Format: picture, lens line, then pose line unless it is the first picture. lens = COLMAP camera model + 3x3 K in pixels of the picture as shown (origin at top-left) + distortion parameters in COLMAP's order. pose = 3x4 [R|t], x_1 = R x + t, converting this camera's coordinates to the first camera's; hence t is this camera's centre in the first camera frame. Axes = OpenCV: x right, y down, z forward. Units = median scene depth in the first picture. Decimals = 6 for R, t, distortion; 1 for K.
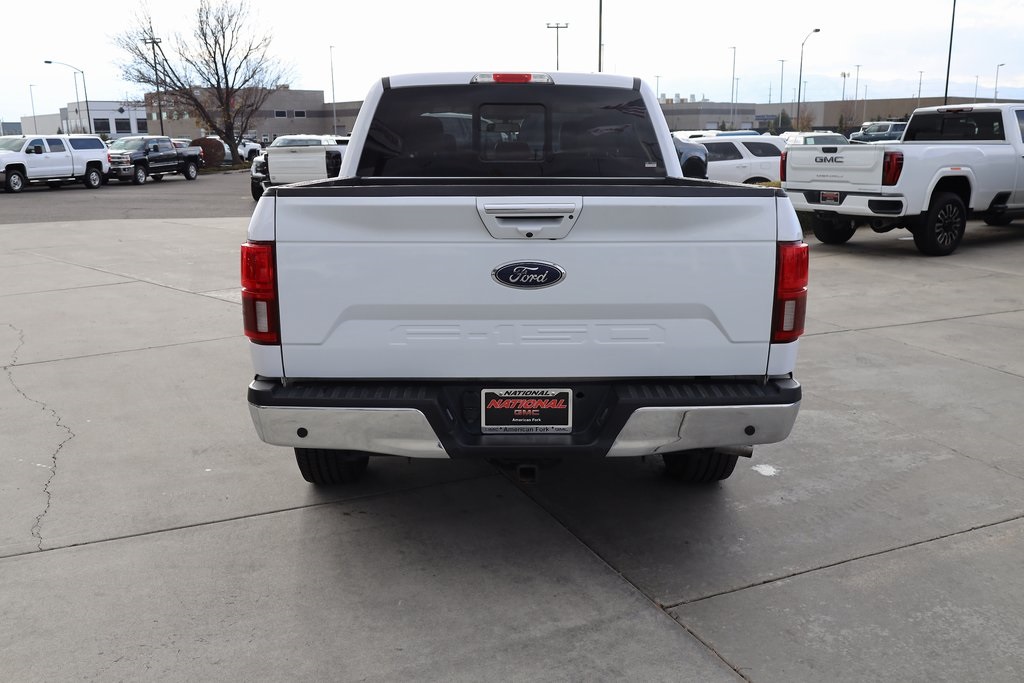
lens RADIAL K [[848.3, 0, 512.0], [0, 848.3, 341.5], [0, 0, 1]] dist [-0.008665, -0.009294]
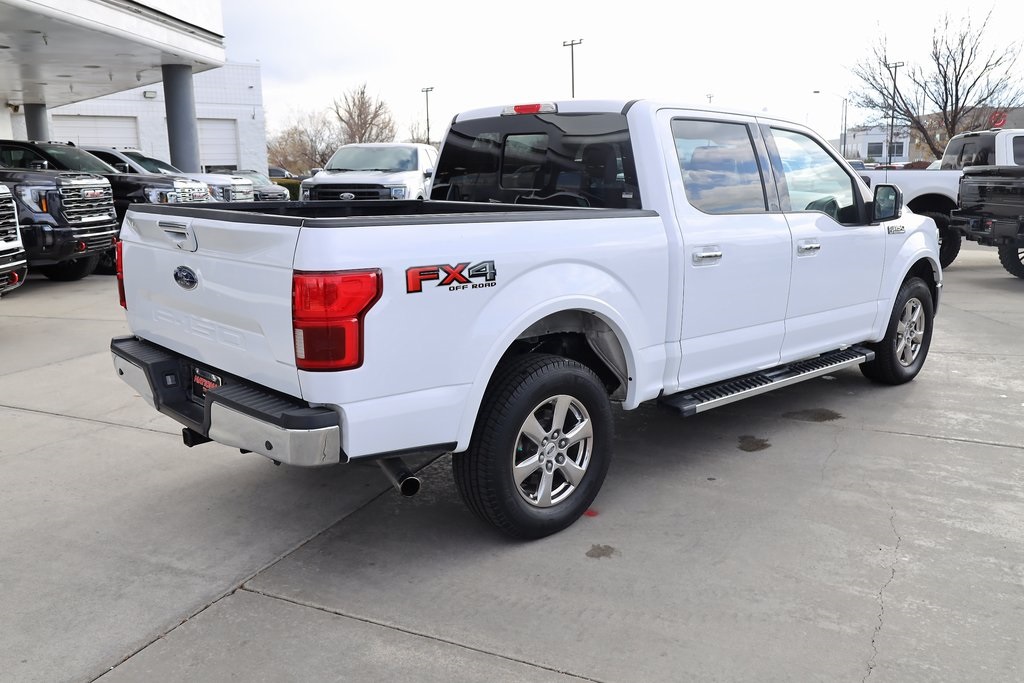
lens RADIAL K [[848.3, 0, 512.0], [0, 848.3, 341.5], [0, 0, 1]] dist [-0.008665, -0.009294]
pose [[0.662730, 0.147288, -0.734231, 0.788605], [-0.166736, 0.984878, 0.047069, -0.077943], [0.730061, 0.091228, 0.677266, 0.315571]]
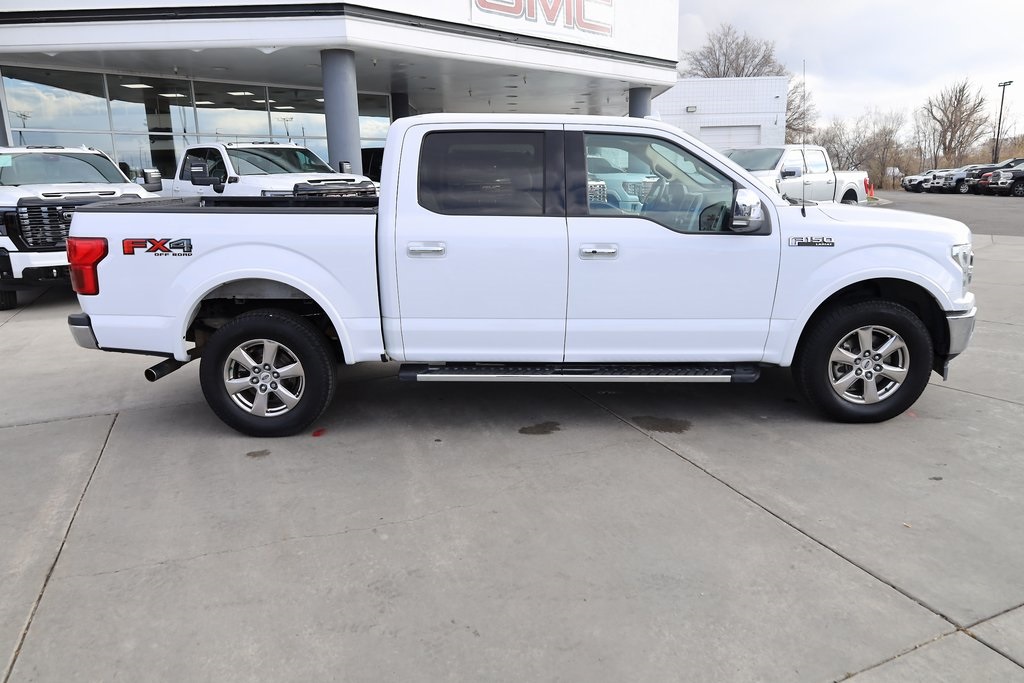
lens RADIAL K [[686.5, 0, 512.0], [0, 686.5, 341.5], [0, 0, 1]] dist [-0.000008, 0.001198]
pose [[-0.025056, 0.241328, -0.970120, 1.119919], [-0.214915, 0.946434, 0.240986, -0.289727], [0.976311, 0.214532, 0.028151, 1.211992]]
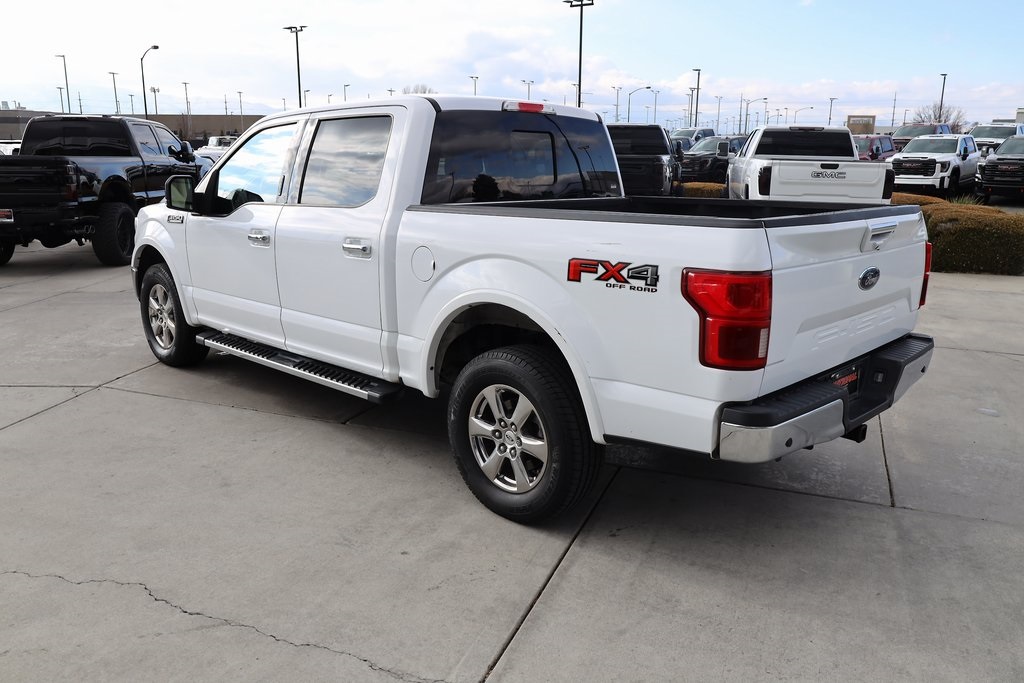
lens RADIAL K [[788.3, 0, 516.1], [0, 788.3, 338.3], [0, 0, 1]] dist [-0.017890, 0.000798]
pose [[0.713954, -0.147971, 0.684378, -0.736207], [0.148203, 0.987205, 0.058838, -0.085657], [-0.684328, 0.059419, 0.726749, 0.311805]]
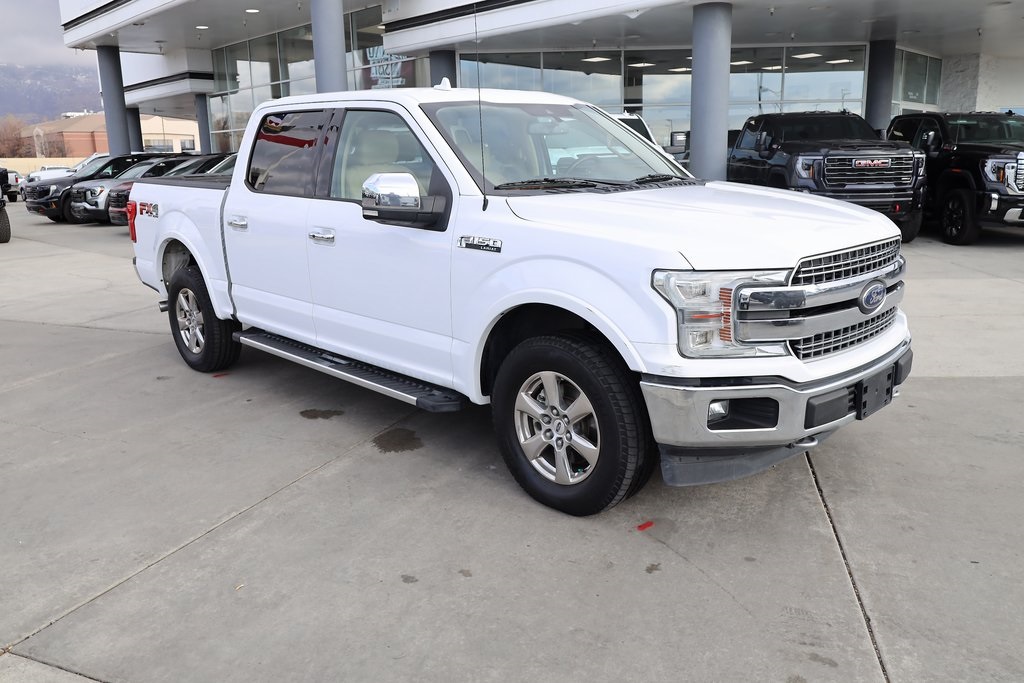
lens RADIAL K [[791.2, 0, 512.0], [0, 791.2, 341.5], [0, 0, 1]] dist [0.004933, -0.003636]
pose [[-0.726974, 0.175035, -0.663982, 0.721107], [-0.136478, 0.910843, 0.389537, -0.501418], [0.672966, 0.373802, -0.638271, 2.146647]]
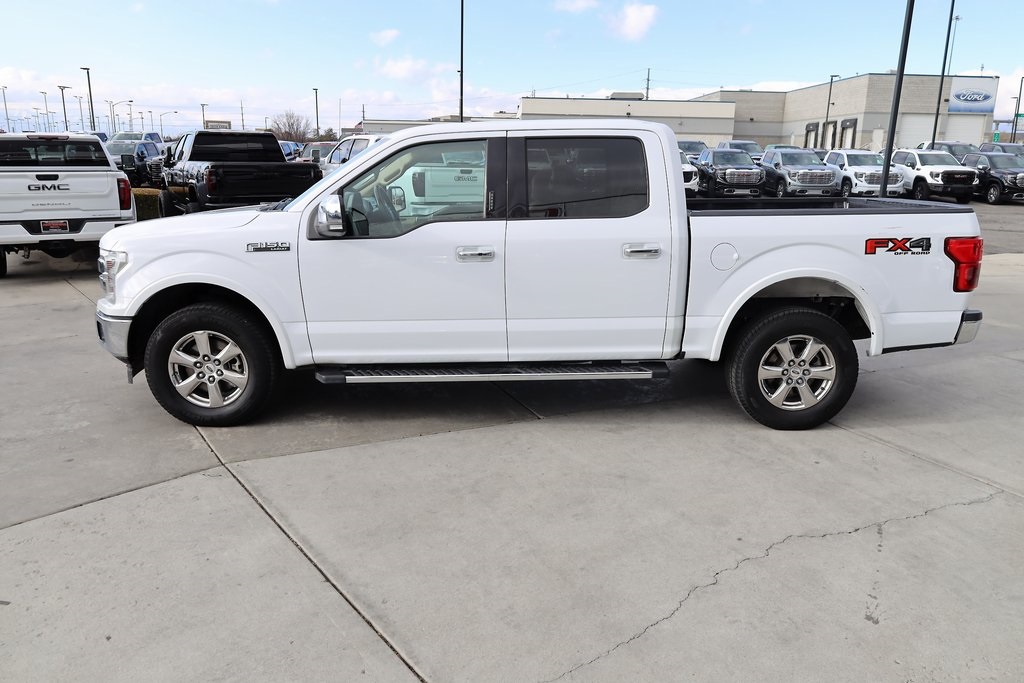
lens RADIAL K [[730.0, 0, 517.9], [0, 730.0, 345.9], [0, 0, 1]] dist [0.000825, 0.000010]
pose [[0.009730, -0.237790, 0.971268, -1.221093], [0.221382, 0.947723, 0.229808, -0.304730], [-0.975139, 0.212785, 0.061863, 1.218833]]
